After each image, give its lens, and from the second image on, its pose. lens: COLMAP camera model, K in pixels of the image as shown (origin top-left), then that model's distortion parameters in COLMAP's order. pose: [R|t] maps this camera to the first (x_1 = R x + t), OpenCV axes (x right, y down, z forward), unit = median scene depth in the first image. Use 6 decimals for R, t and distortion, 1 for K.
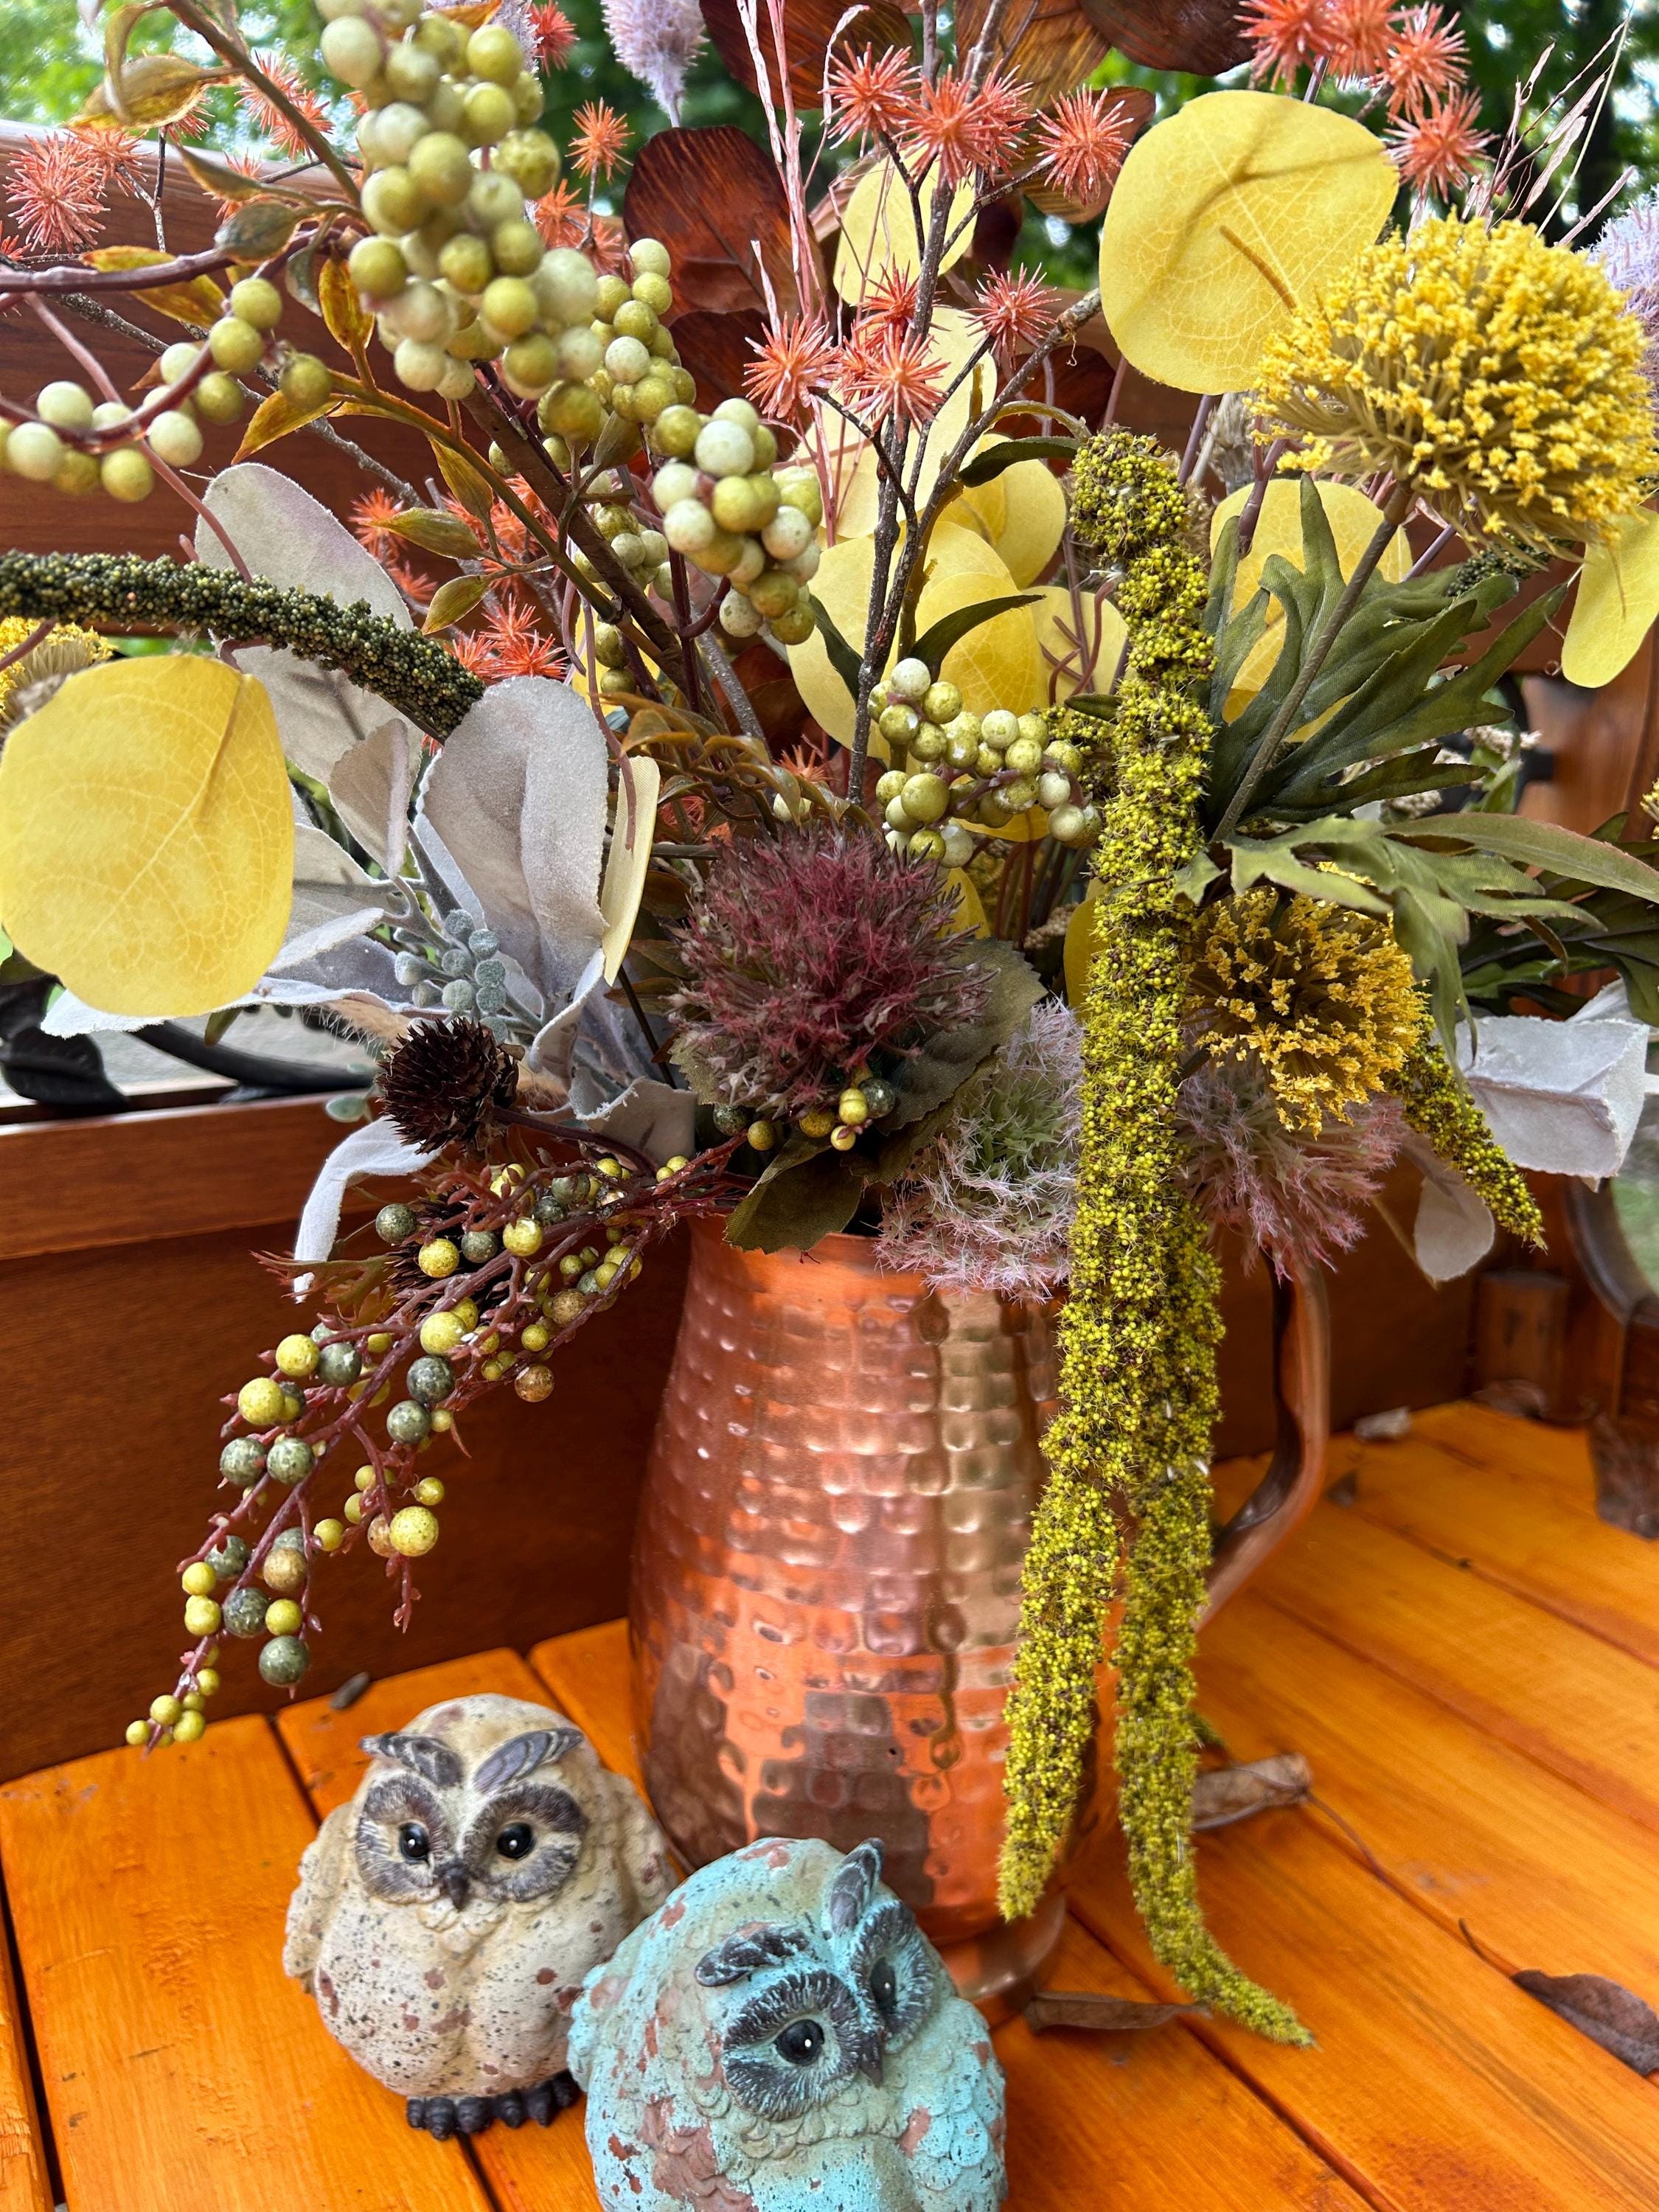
lens RADIAL K [[1612.9, 0, 830.9], [0, 1612.9, 1115.1], [0, 0, 1]] dist [0.012220, 0.010045]
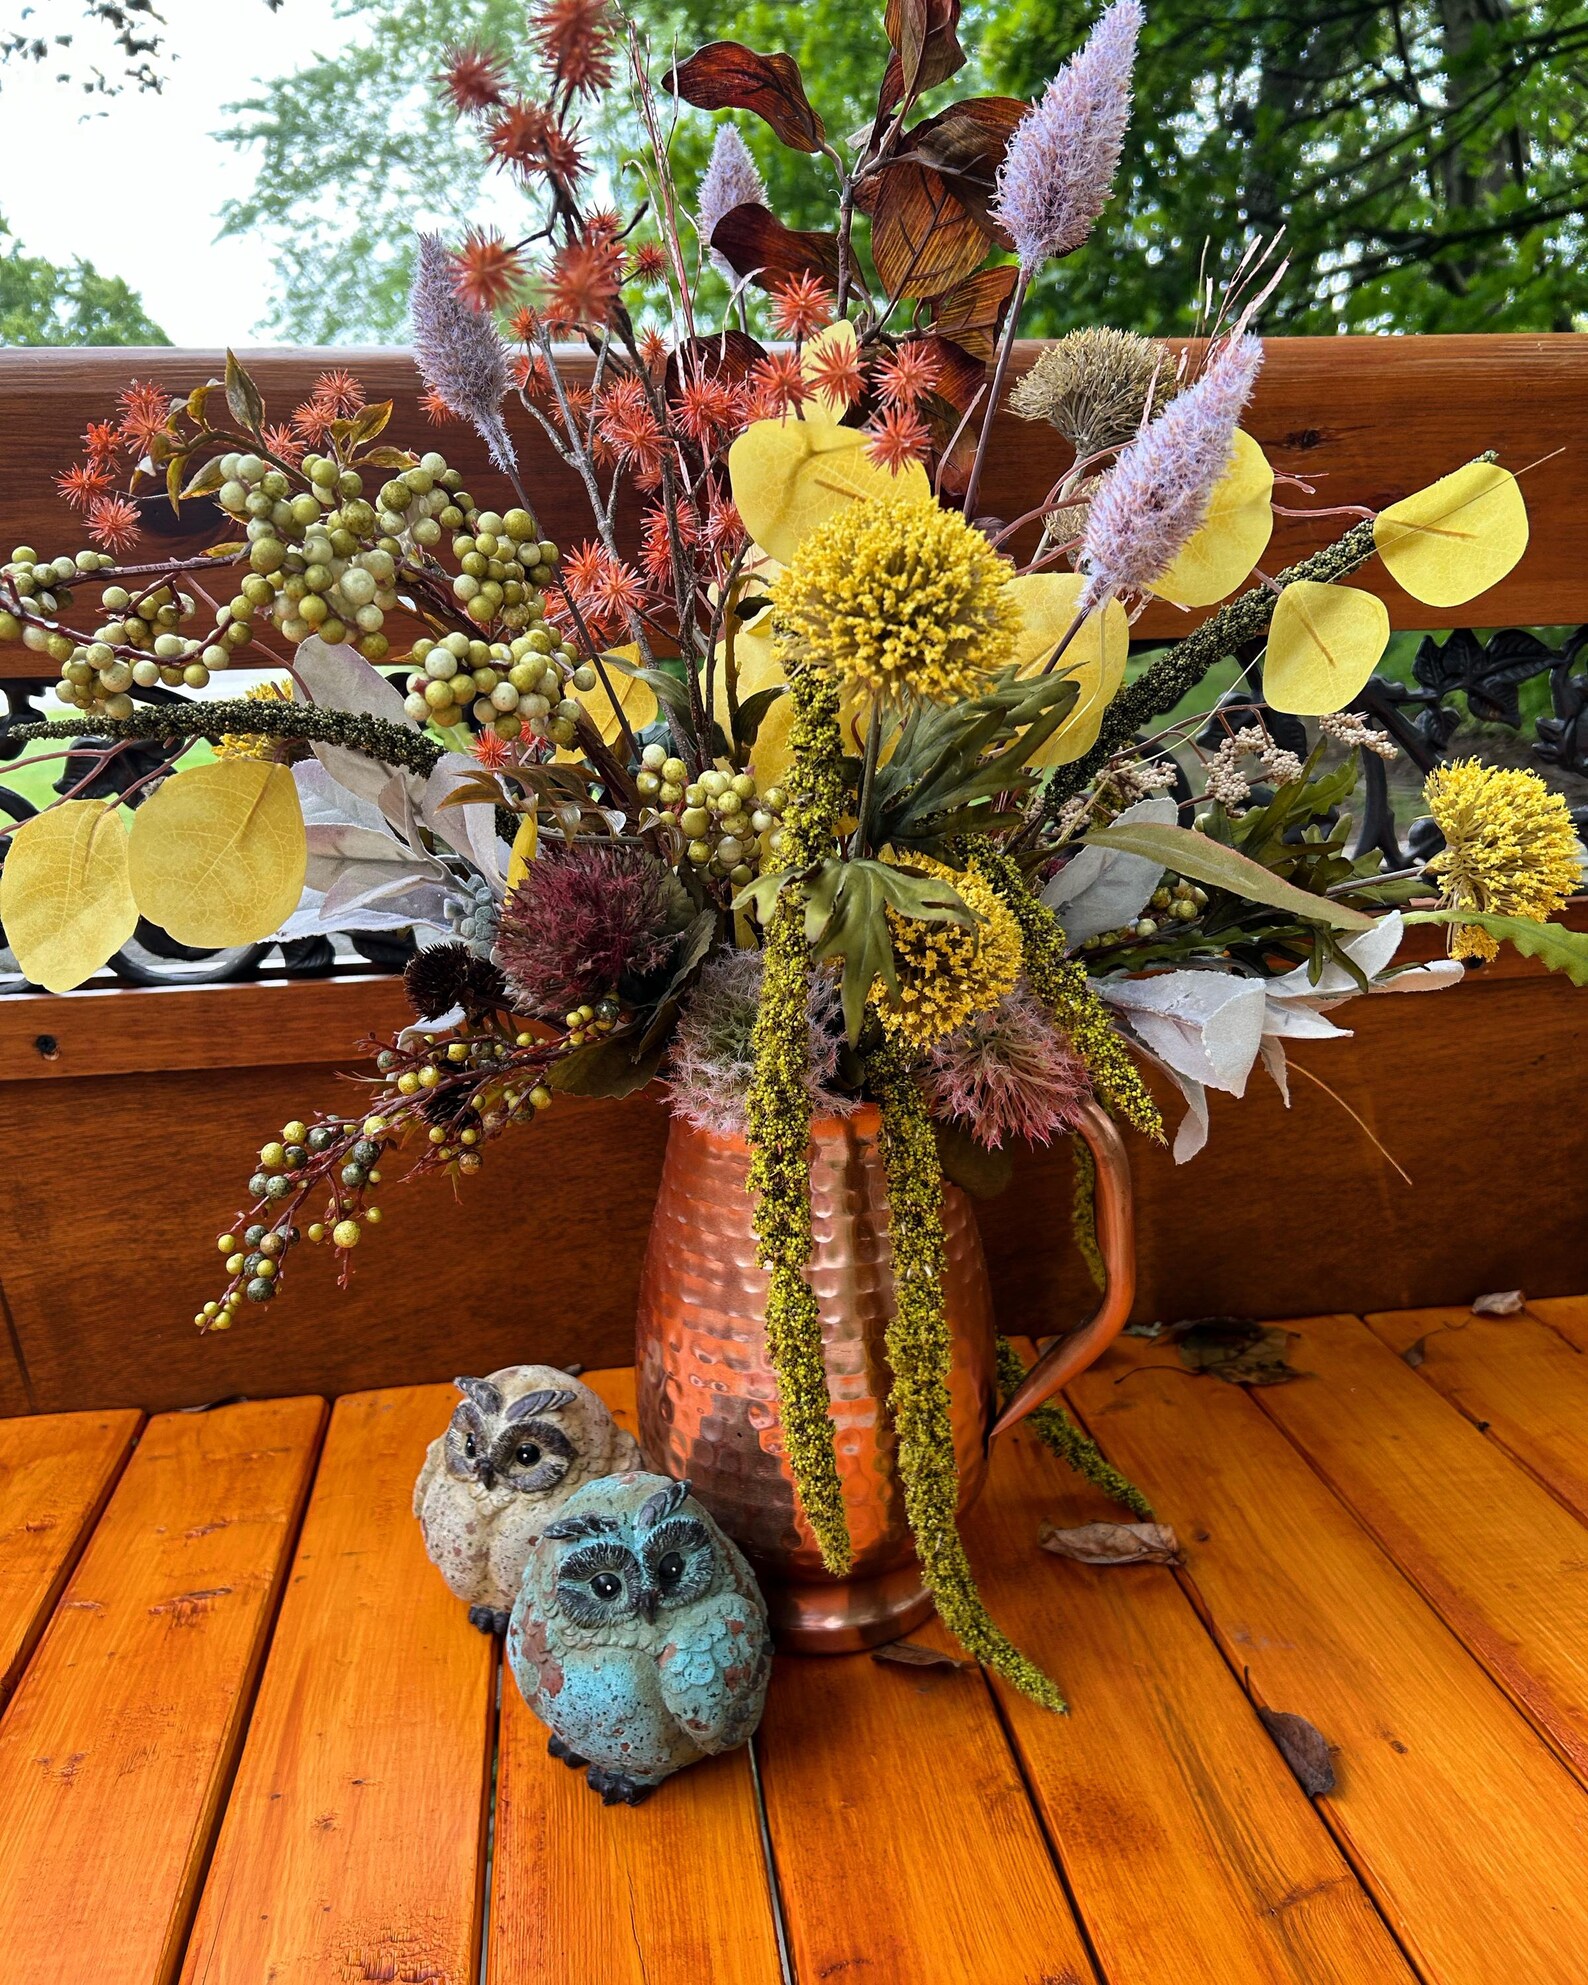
lens RADIAL K [[1463.3, 0, 794.0], [0, 1463.3, 992.5], [0, 0, 1]] dist [0.044316, -0.000968]
pose [[0.936812, 0.061974, -0.344301, 0.533500], [-0.053185, 0.997974, 0.034924, -0.068603], [0.345768, -0.014406, 0.938210, -0.261075]]
